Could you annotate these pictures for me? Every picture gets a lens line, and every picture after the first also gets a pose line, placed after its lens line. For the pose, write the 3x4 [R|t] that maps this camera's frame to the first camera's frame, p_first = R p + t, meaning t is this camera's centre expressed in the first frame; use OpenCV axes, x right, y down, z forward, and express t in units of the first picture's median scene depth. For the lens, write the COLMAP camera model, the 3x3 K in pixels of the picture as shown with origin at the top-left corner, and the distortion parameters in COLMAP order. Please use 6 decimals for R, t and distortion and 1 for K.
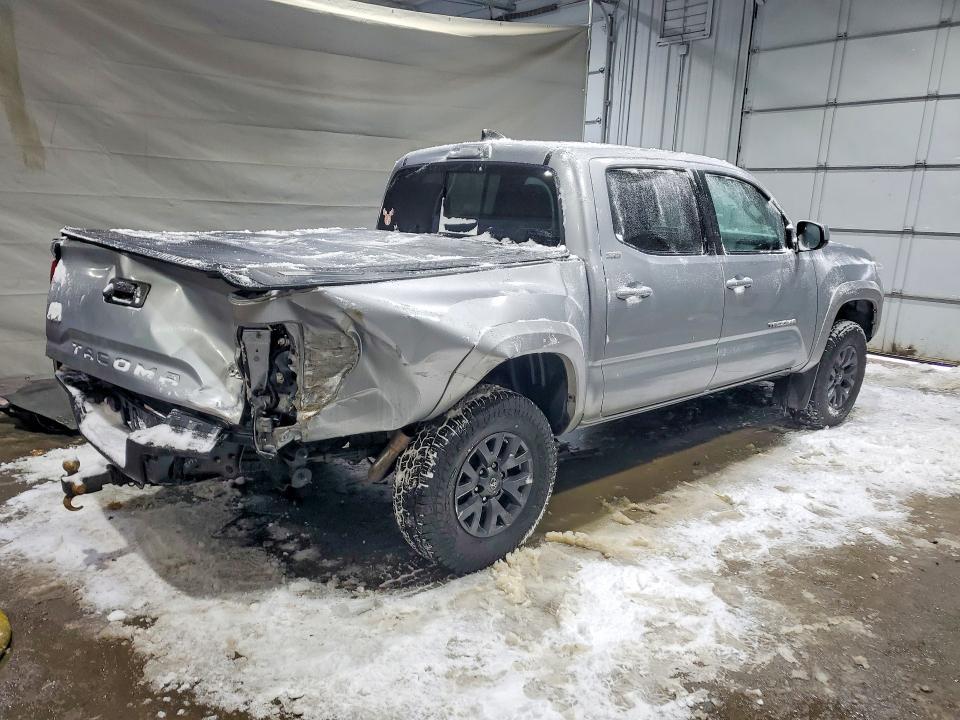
lens RADIAL K [[752.4, 0, 472.4], [0, 752.4, 361.1], [0, 0, 1]] dist [0.016719, 0.004886]
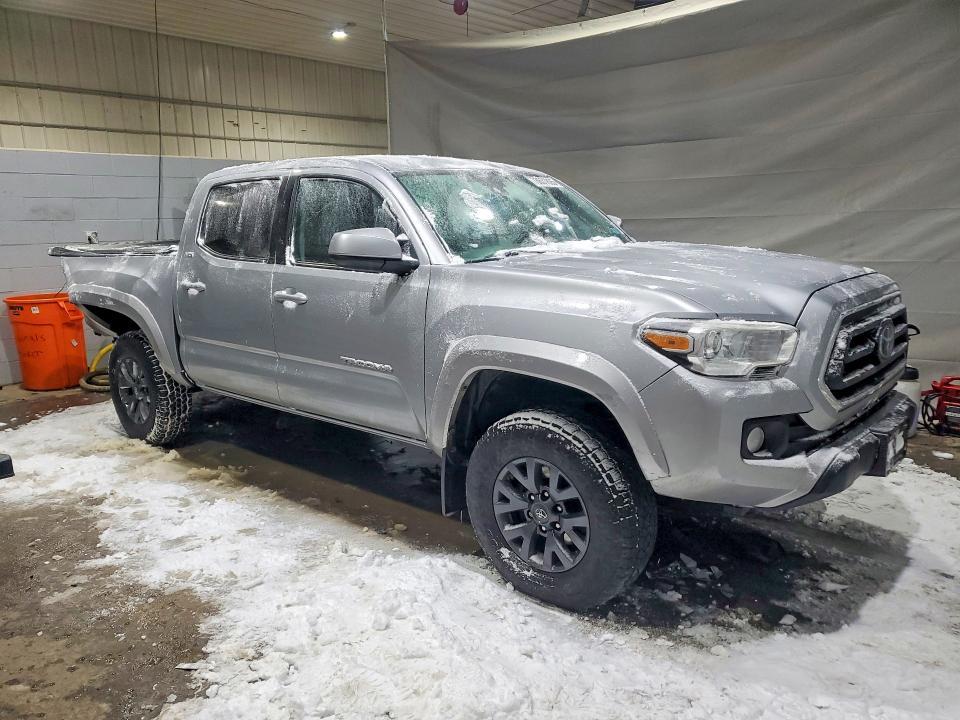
lens RADIAL K [[752.4, 0, 473.3], [0, 752.4, 360.9], [0, 0, 1]] dist [0.016719, 0.004886]
pose [[0.126249, 0.163762, -0.978388, 1.374122], [-0.191021, 0.971835, 0.138016, -0.210730], [0.973433, 0.169469, 0.153975, 1.171624]]
